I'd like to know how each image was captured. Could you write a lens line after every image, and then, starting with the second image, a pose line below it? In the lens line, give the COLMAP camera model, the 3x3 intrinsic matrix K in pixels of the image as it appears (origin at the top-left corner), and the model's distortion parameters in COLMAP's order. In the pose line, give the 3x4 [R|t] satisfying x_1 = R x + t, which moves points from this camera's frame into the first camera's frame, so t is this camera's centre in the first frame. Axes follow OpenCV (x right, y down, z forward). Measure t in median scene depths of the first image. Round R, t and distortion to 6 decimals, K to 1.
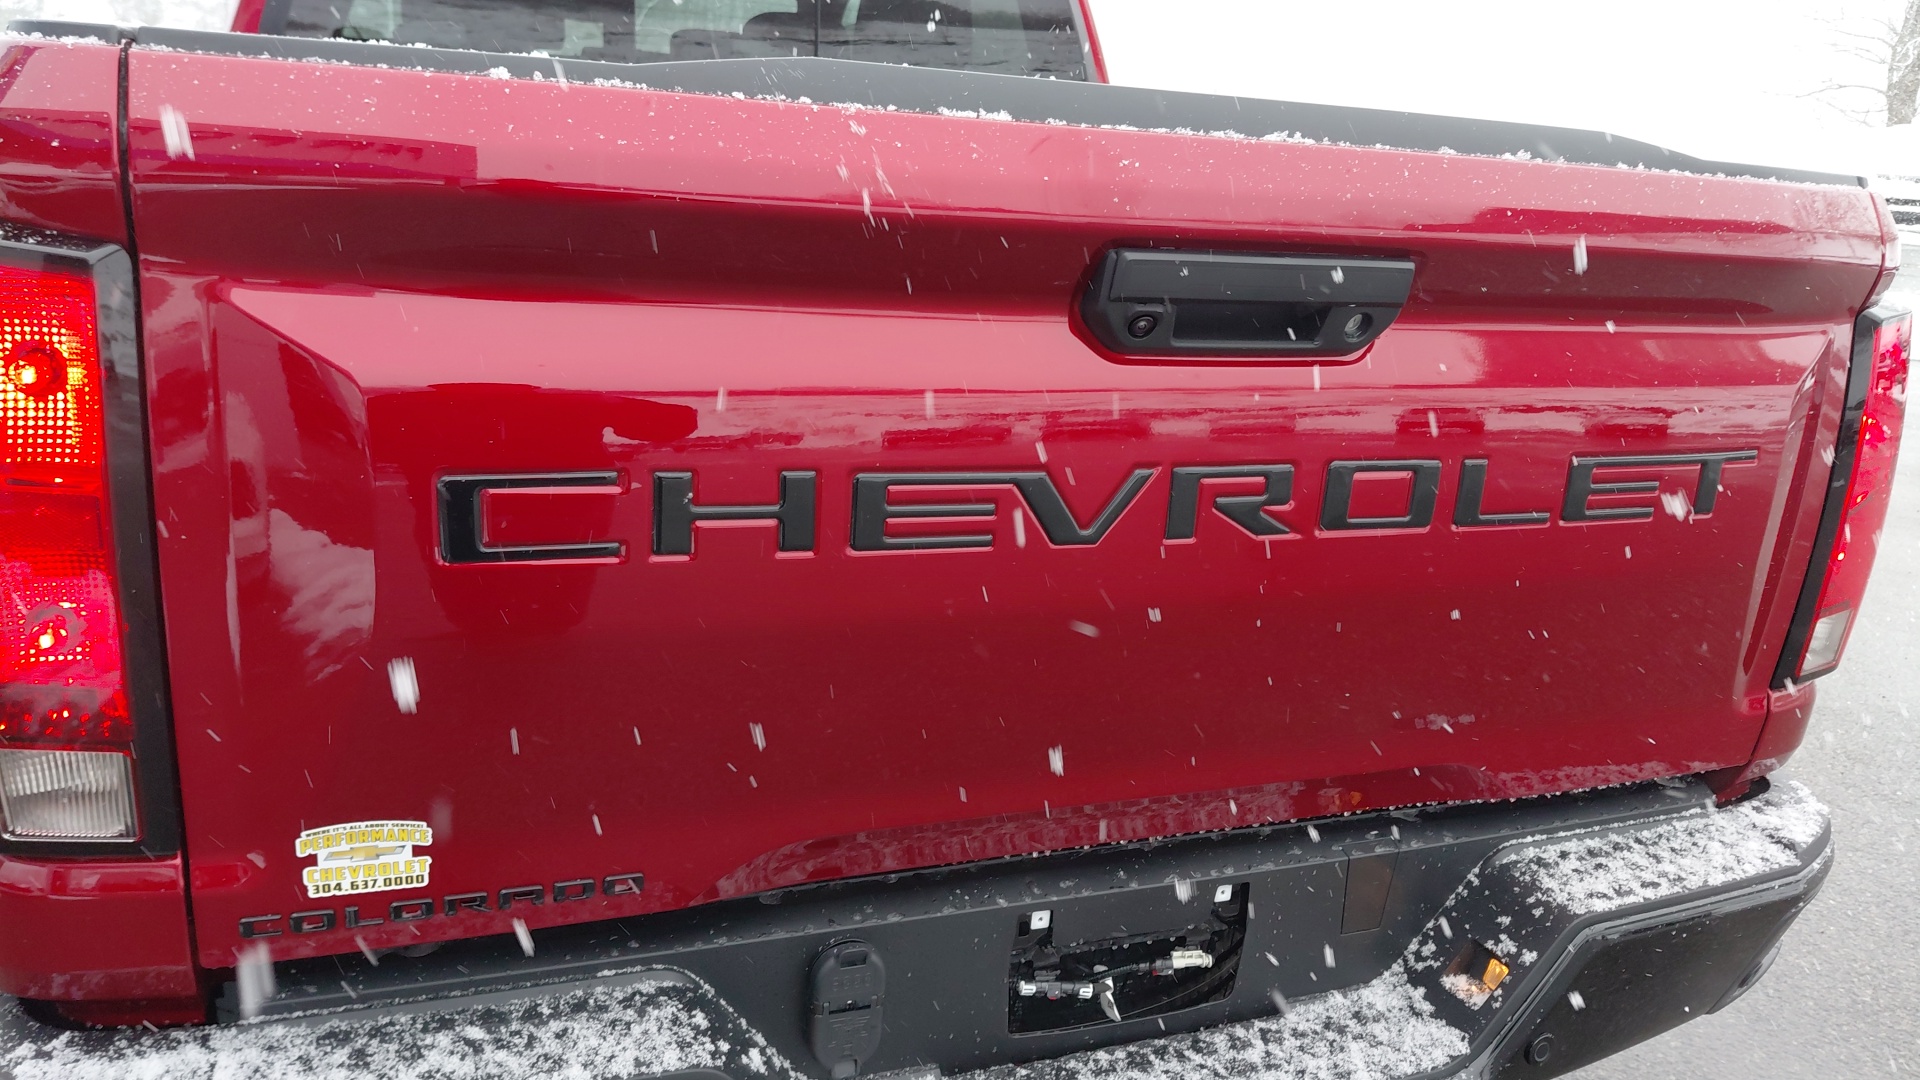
lens RADIAL K [[1418.8, 0, 960.0], [0, 1418.8, 540.0], [0, 0, 1]] dist [0.069614, -0.137467]
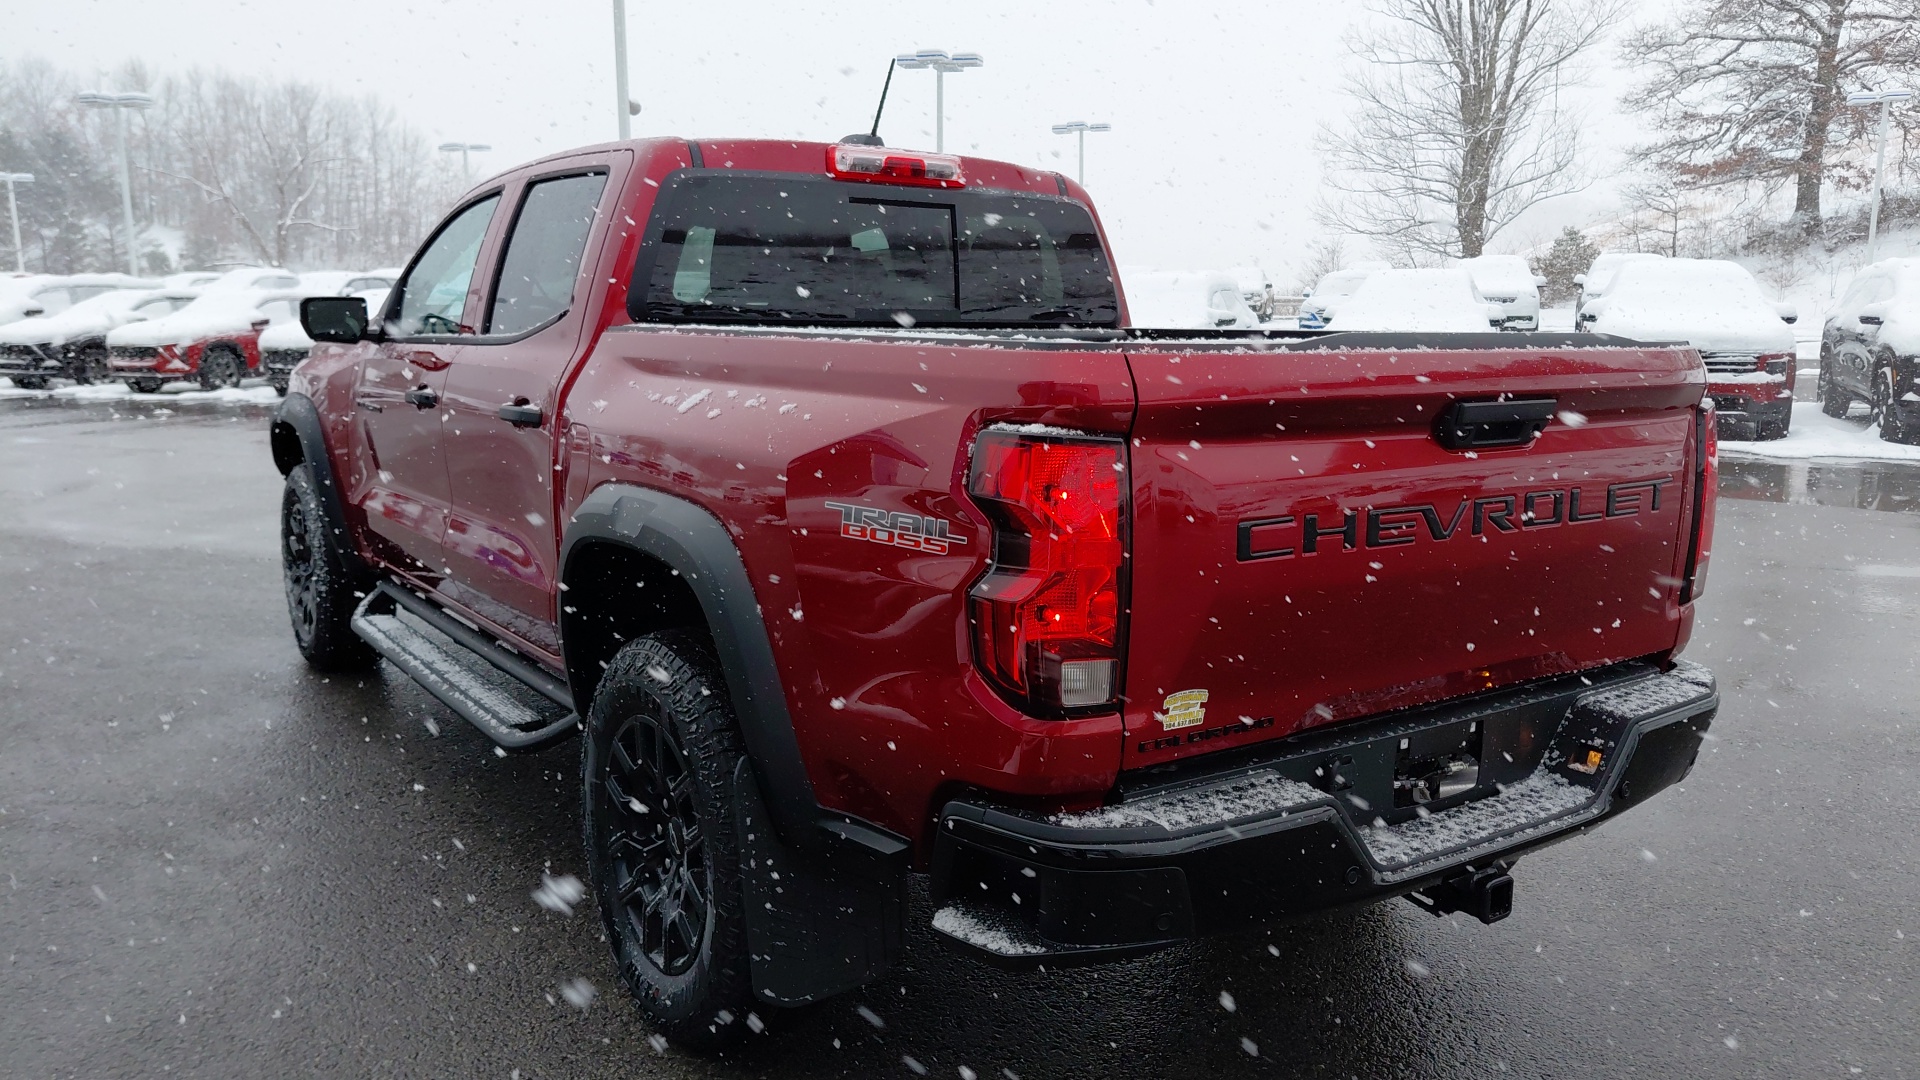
lens RADIAL K [[1432.7, 0, 954.2], [0, 1432.7, 509.0], [0, 0, 1]] dist [0.067703, -0.135753]
pose [[0.969580, -0.077314, 0.232245, -0.895160], [0.104991, 0.988453, -0.109264, 0.093387], [-0.221116, 0.130323, 0.966501, -0.742272]]
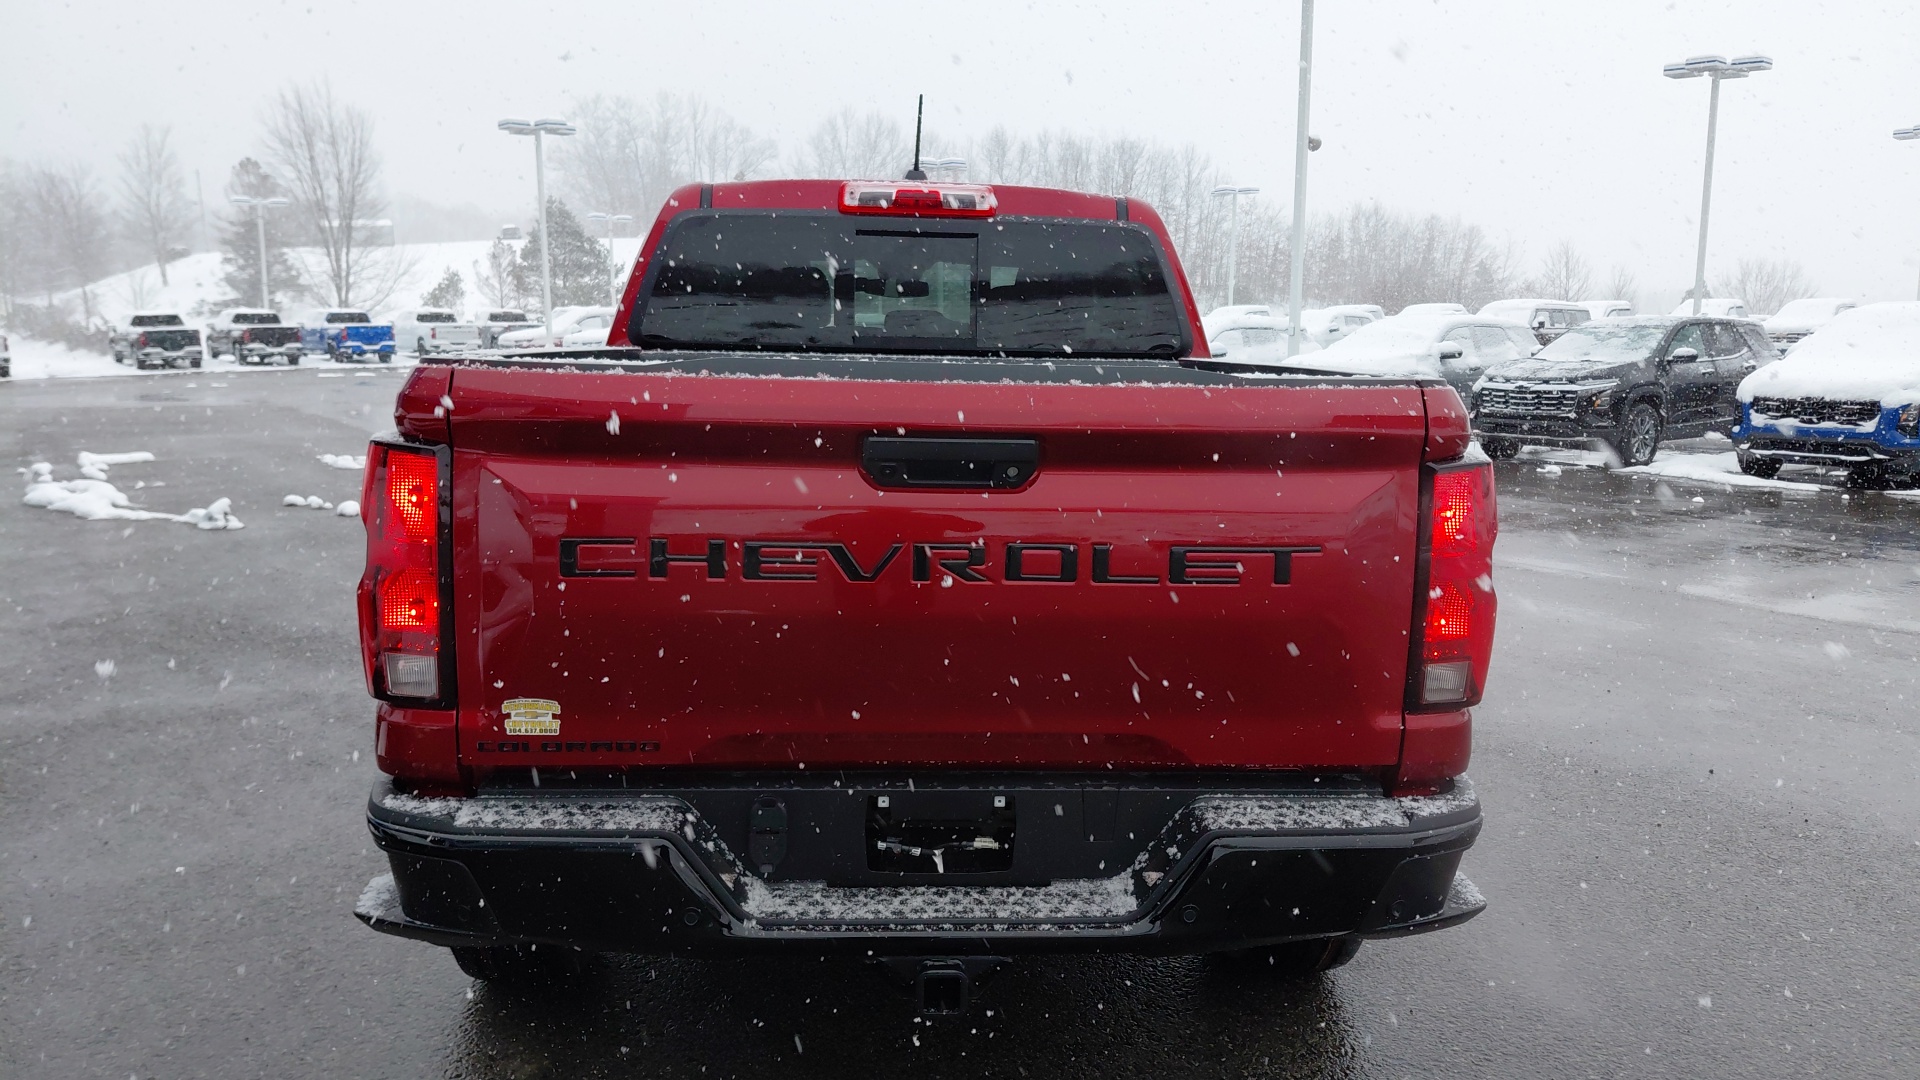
lens RADIAL K [[1432.7, 0, 954.2], [0, 1432.7, 509.0], [0, 0, 1]] dist [0.067703, -0.135753]
pose [[0.955645, -0.002565, -0.294508, 0.621061], [-0.043852, 0.987577, -0.150895, 0.157111], [0.291237, 0.157117, 0.943661, -0.681395]]
